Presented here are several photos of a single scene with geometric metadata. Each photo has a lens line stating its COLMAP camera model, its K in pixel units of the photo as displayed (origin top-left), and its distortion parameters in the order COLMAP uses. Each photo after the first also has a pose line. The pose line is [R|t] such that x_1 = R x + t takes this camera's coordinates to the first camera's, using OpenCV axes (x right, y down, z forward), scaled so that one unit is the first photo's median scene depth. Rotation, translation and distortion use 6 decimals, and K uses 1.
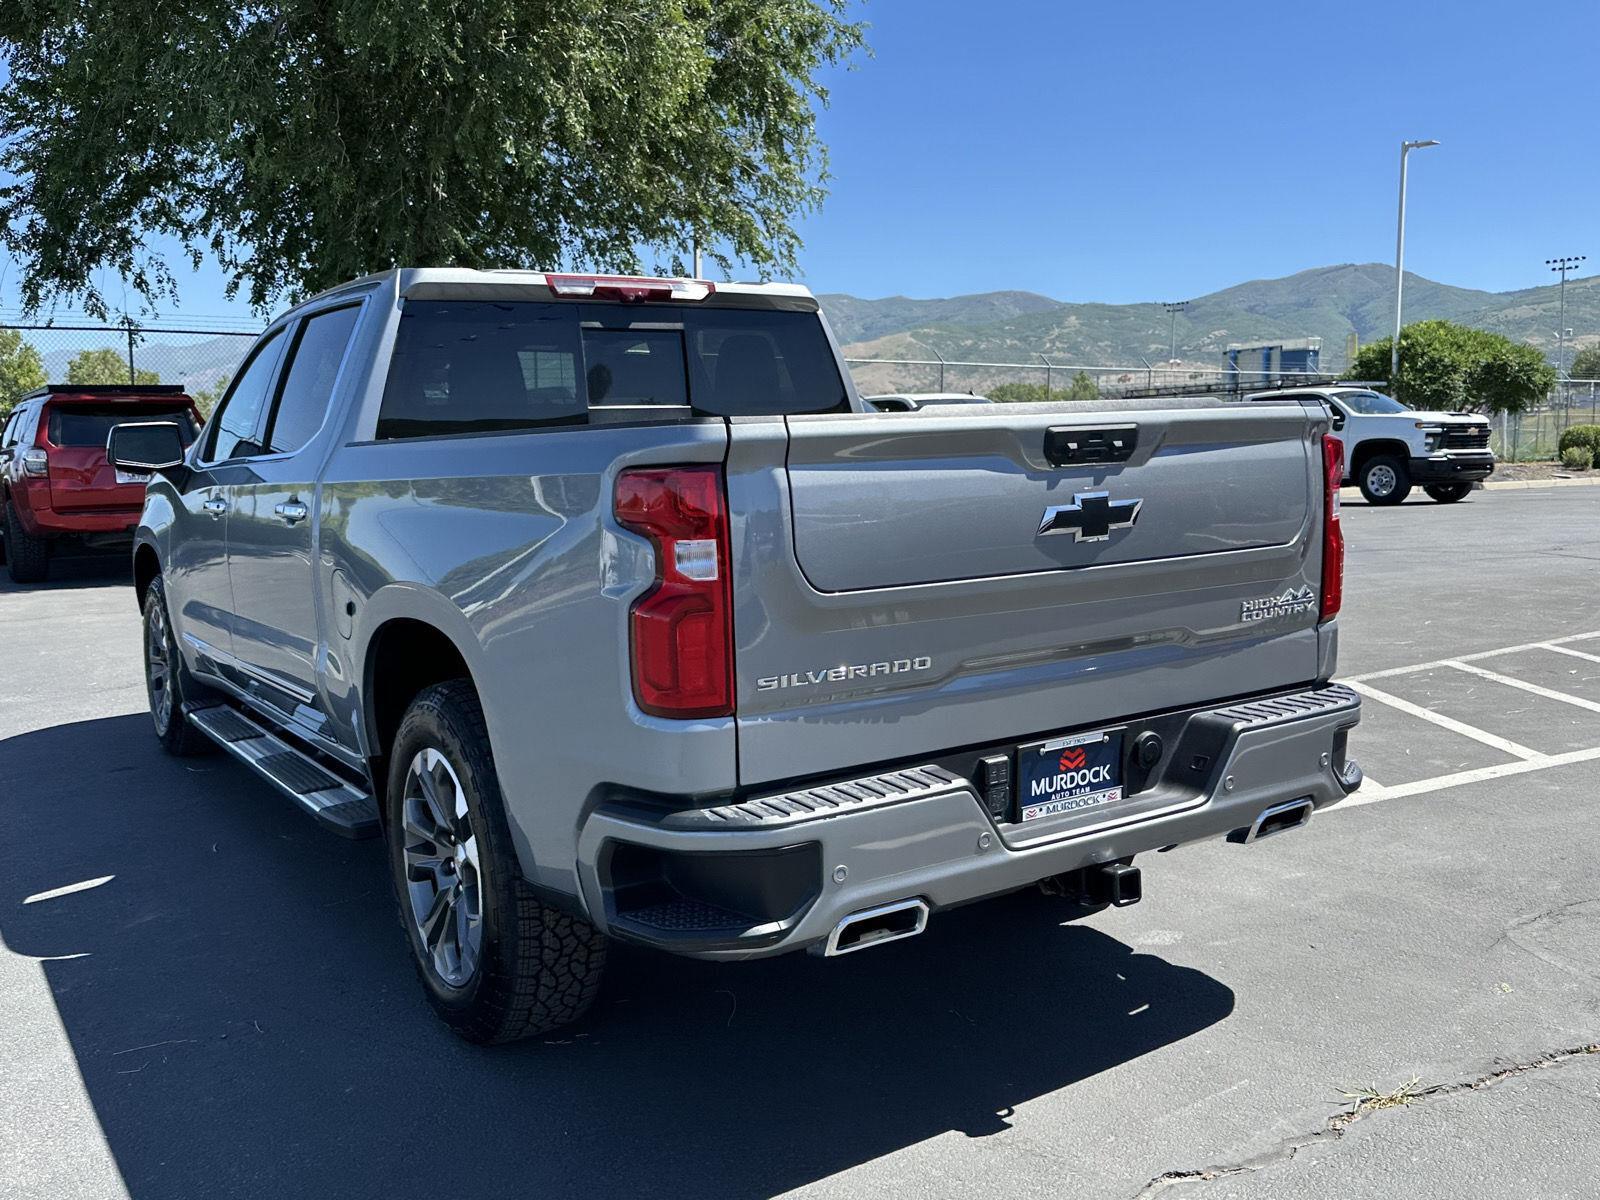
lens RADIAL K [[1406.3, 0, 812.8], [0, 1406.3, 584.1], [0, 0, 1]] dist [0.127301, -0.230922]
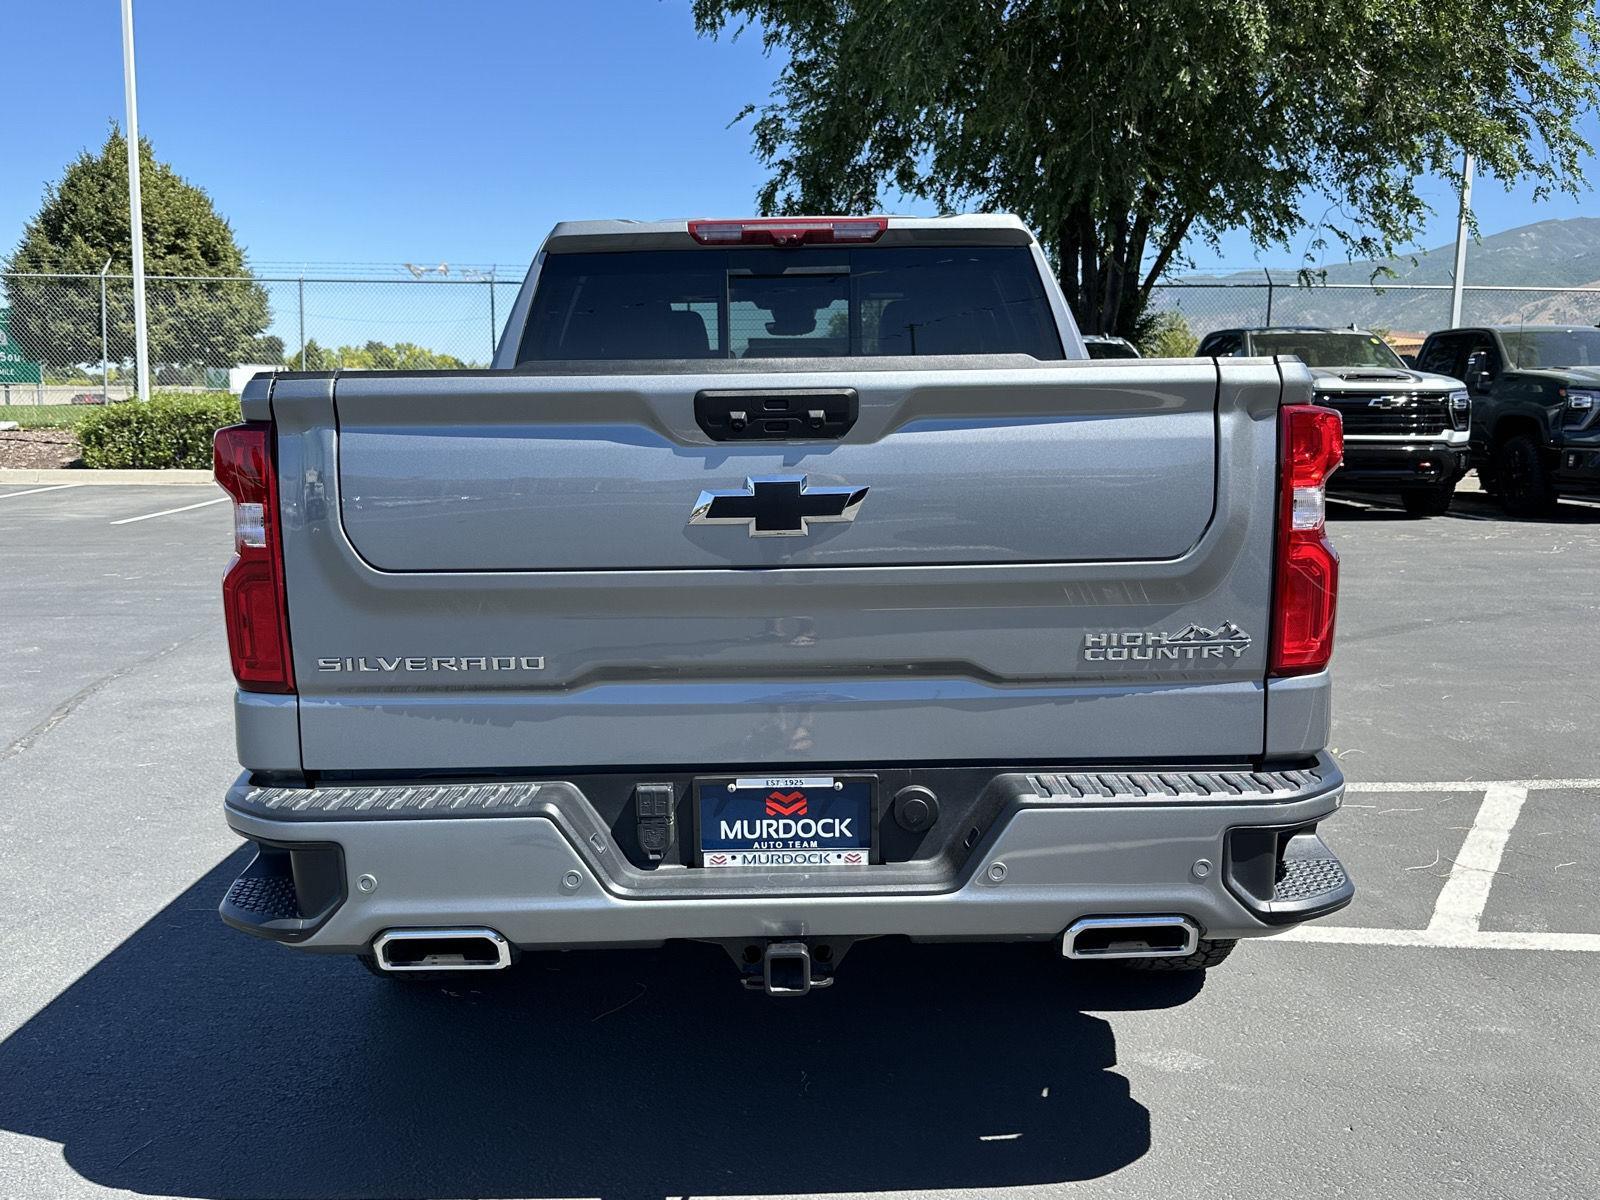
lens RADIAL K [[1406.3, 0, 799.8], [0, 1406.3, 590.2], [0, 0, 1]] dist [0.127301, -0.230922]
pose [[0.832492, 0.092634, -0.546239, 0.600862], [-0.069072, 0.995584, 0.063567, -0.048039], [0.549715, -0.015189, 0.835214, 0.323259]]
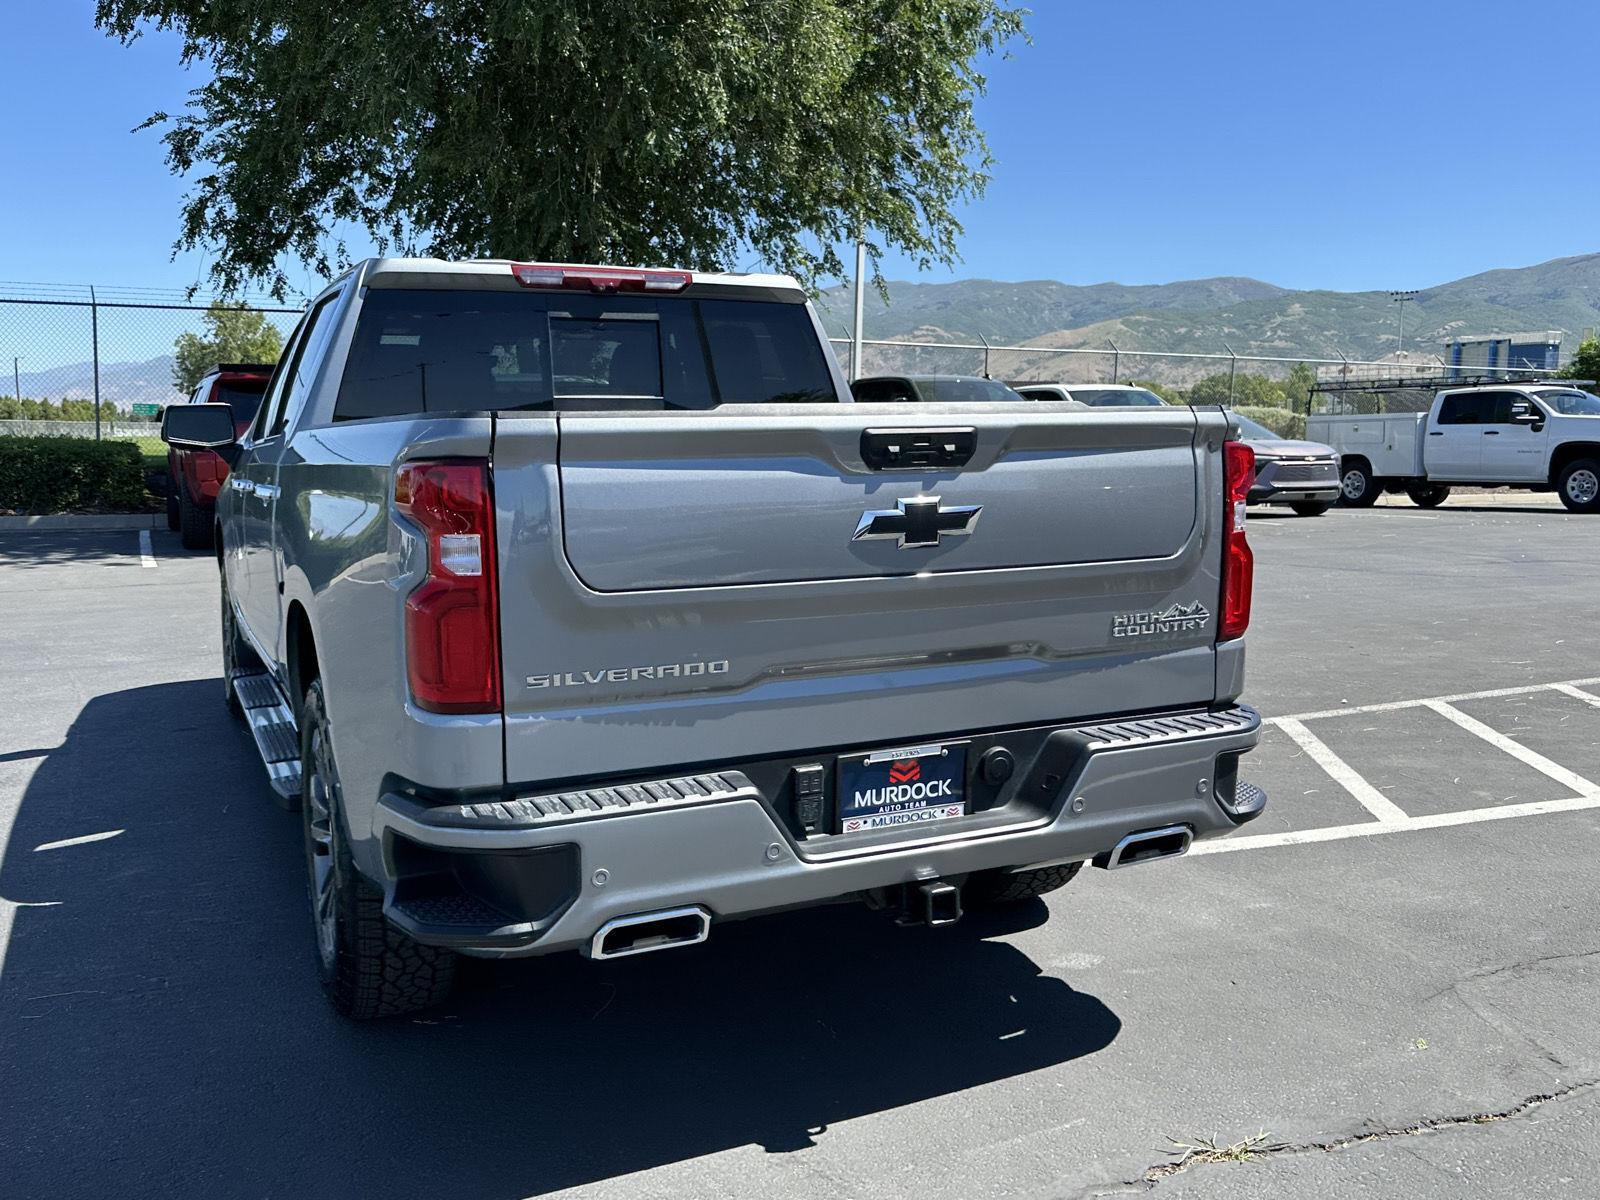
lens RADIAL K [[1406.3, 0, 811.9], [0, 1406.3, 580.7], [0, 0, 1]] dist [0.127301, -0.230922]
pose [[0.989636, 0.035922, -0.139034, 0.242963], [-0.034974, 0.999345, 0.009257, -0.013385], [0.139276, -0.004299, 0.990244, 0.034319]]
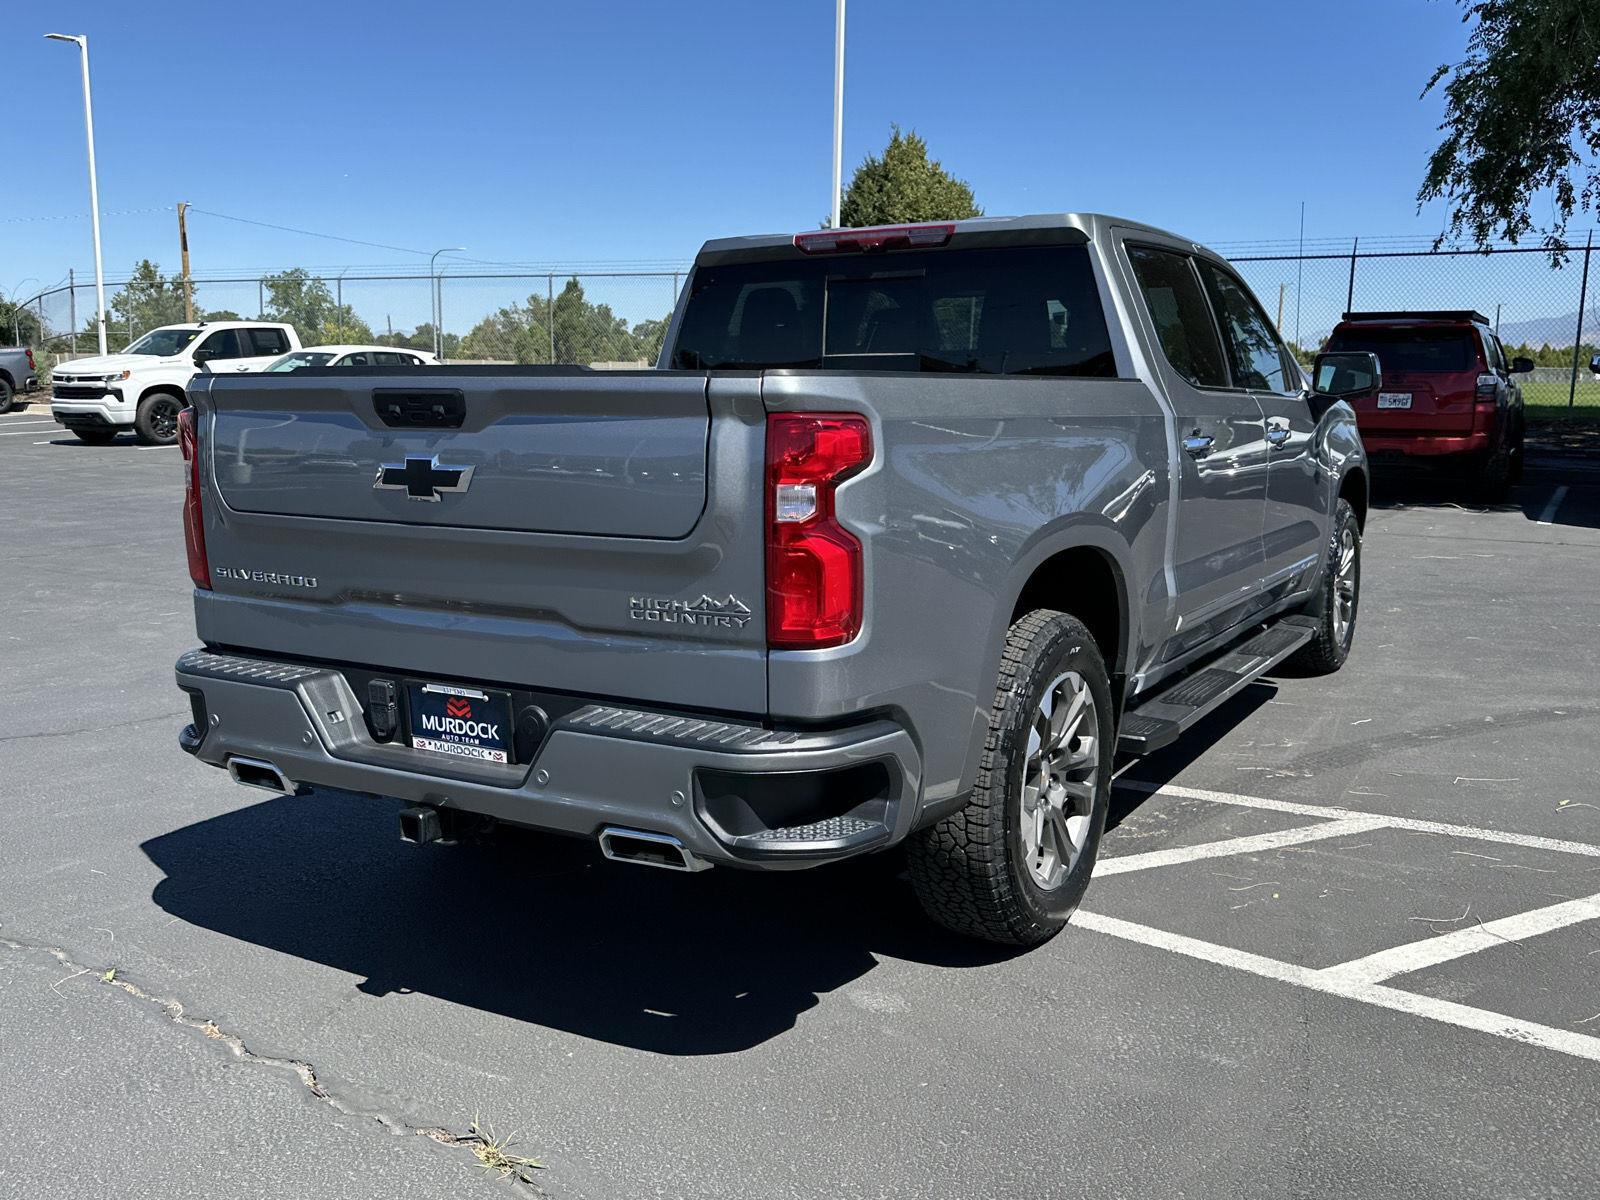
lens RADIAL K [[1406.3, 0, 802.4], [0, 1406.3, 606.9], [0, 0, 1]] dist [0.127301, -0.230922]
pose [[0.434246, 0.169771, -0.884652, 1.180971], [-0.105107, 0.984920, 0.137420, -0.118756], [0.894641, 0.033310, 0.445542, 0.734327]]
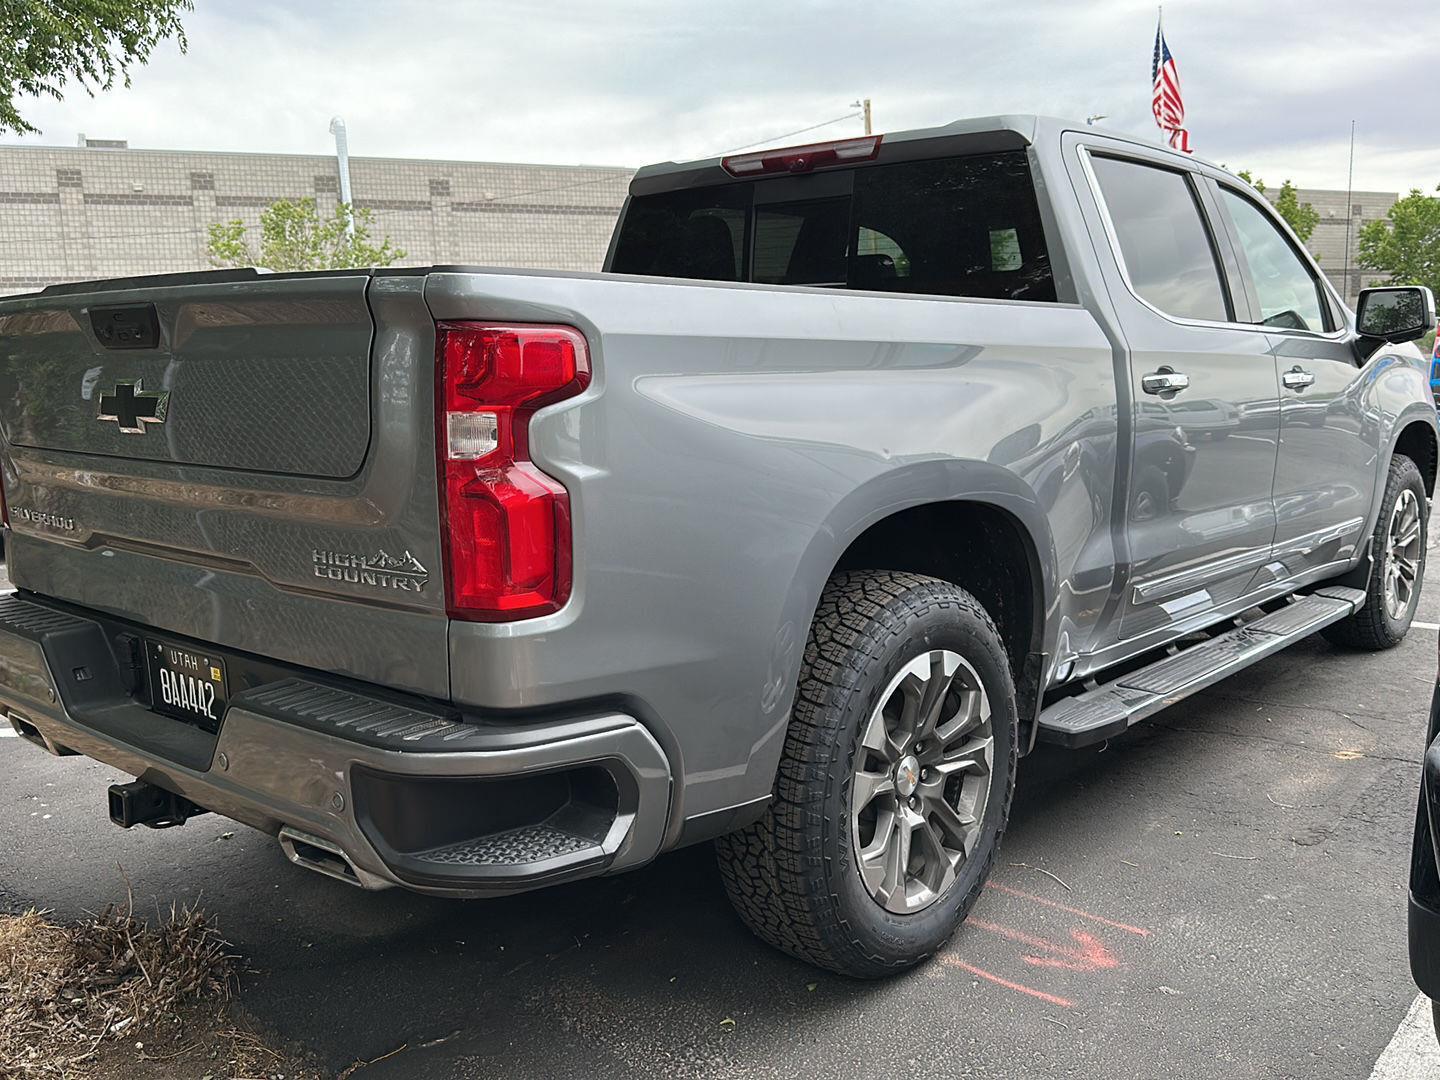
lens RADIAL K [[1265.6, 0, 710.7], [0, 1265.6, 573.1], [0, 0, 1]] dist [0.127301, -0.230922]
pose [[0.262600, 0.191493, -0.945712, 1.024304], [-0.102628, 0.980093, 0.169958, -0.113312], [0.959432, 0.052425, 0.277025, 1.058500]]
